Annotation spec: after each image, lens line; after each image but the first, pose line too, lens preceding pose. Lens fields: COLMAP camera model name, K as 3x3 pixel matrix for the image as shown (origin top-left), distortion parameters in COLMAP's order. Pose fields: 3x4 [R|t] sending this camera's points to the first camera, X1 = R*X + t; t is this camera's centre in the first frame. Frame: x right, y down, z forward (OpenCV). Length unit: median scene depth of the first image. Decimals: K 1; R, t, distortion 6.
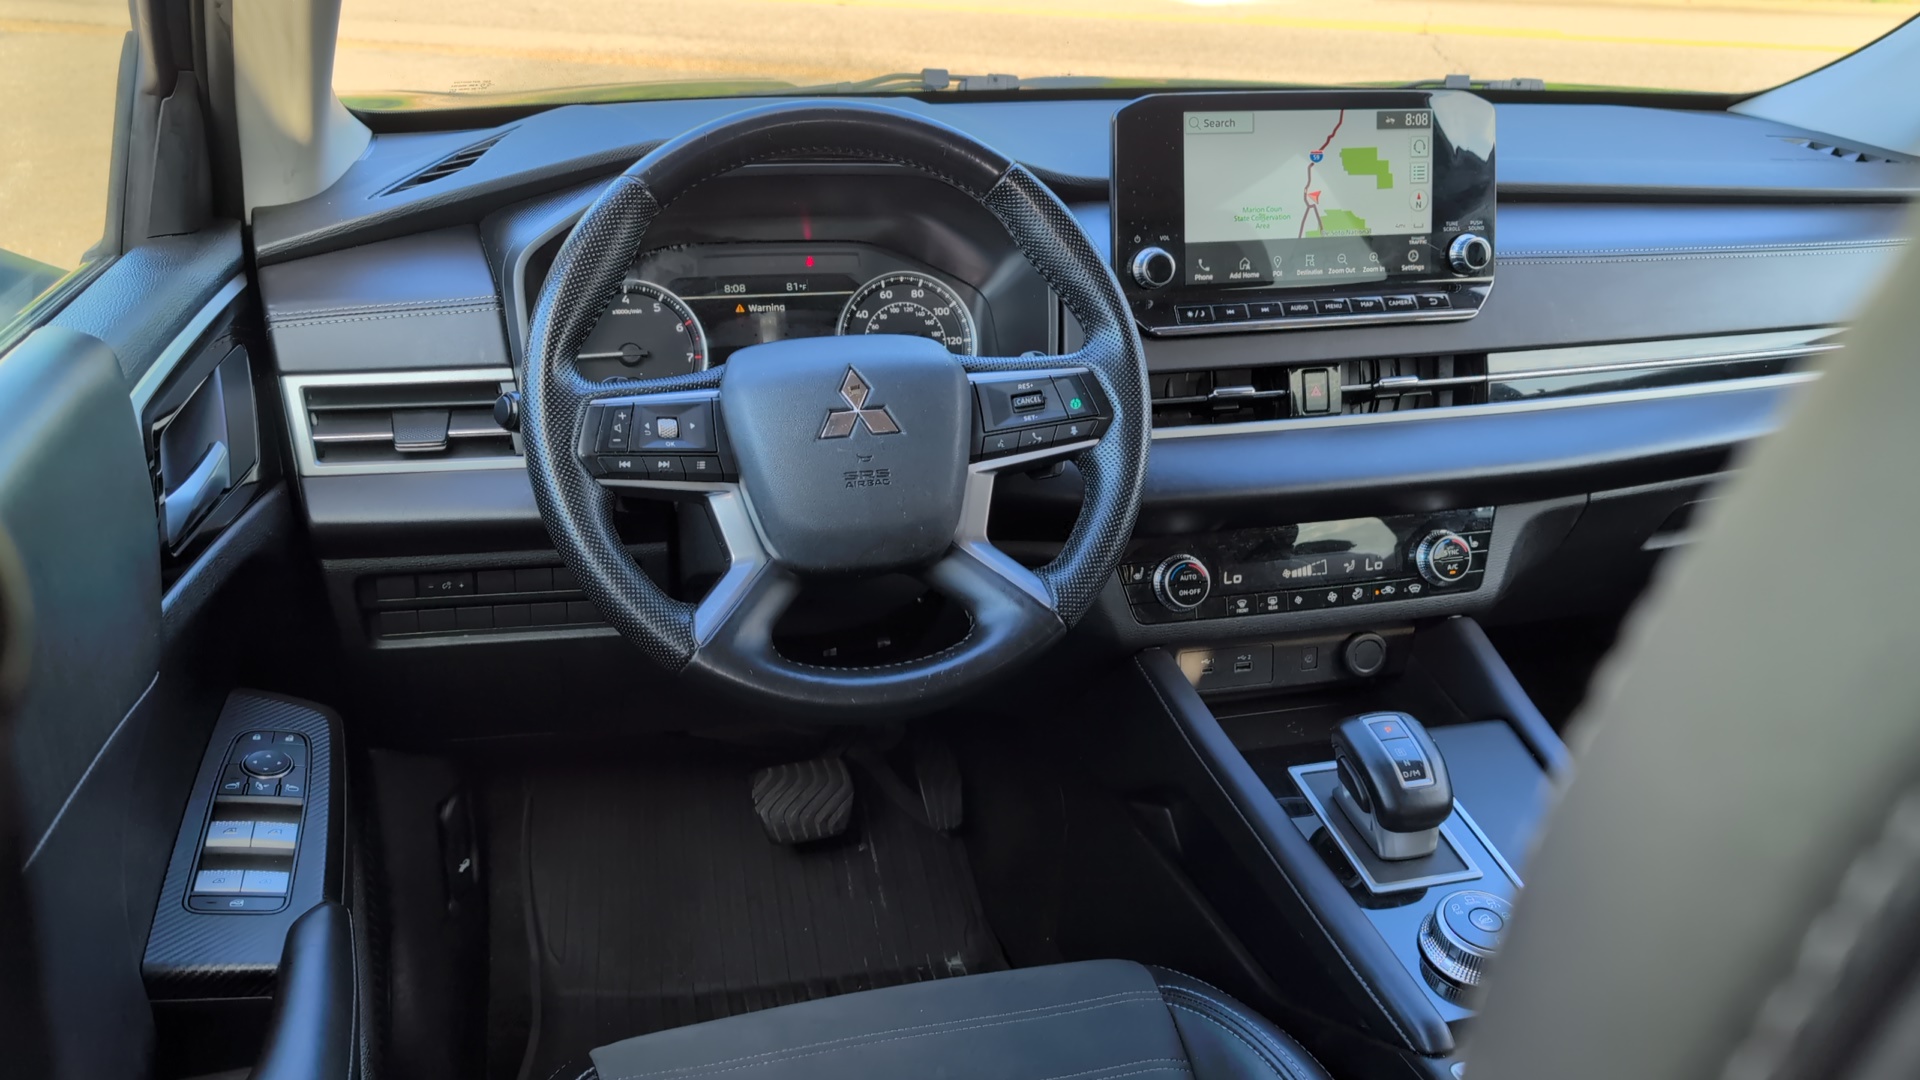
lens RADIAL K [[1621.5, 0, 975.5], [0, 1621.5, 532.2], [0, 0, 1]] dist [0.047199, -0.026703]
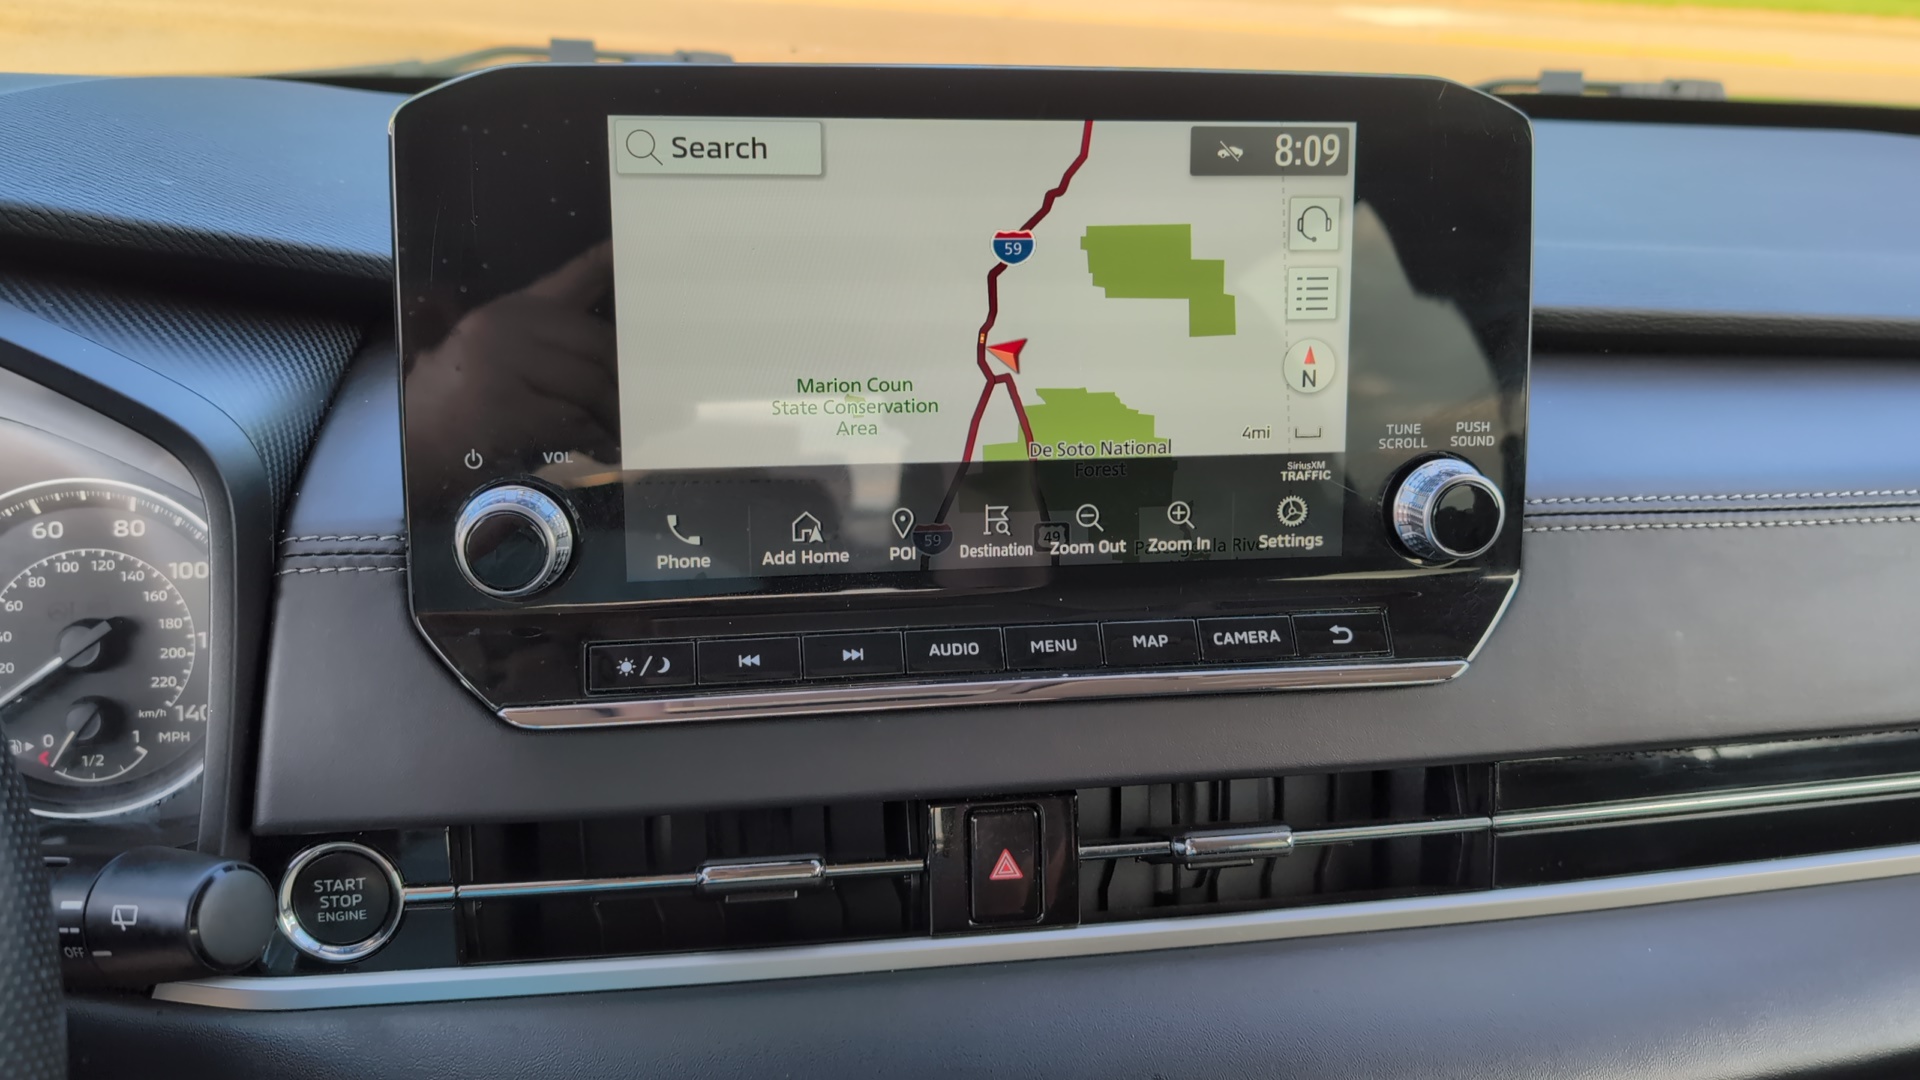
lens RADIAL K [[1621.5, 0, 941.9], [0, 1621.5, 548.0], [0, 0, 1]] dist [0.047199, -0.026703]
pose [[0.991499, 0.050560, -0.119890, 0.238098], [-0.050745, 0.998711, 0.001516, -0.160467], [0.119812, 0.004581, 0.992786, 0.627214]]
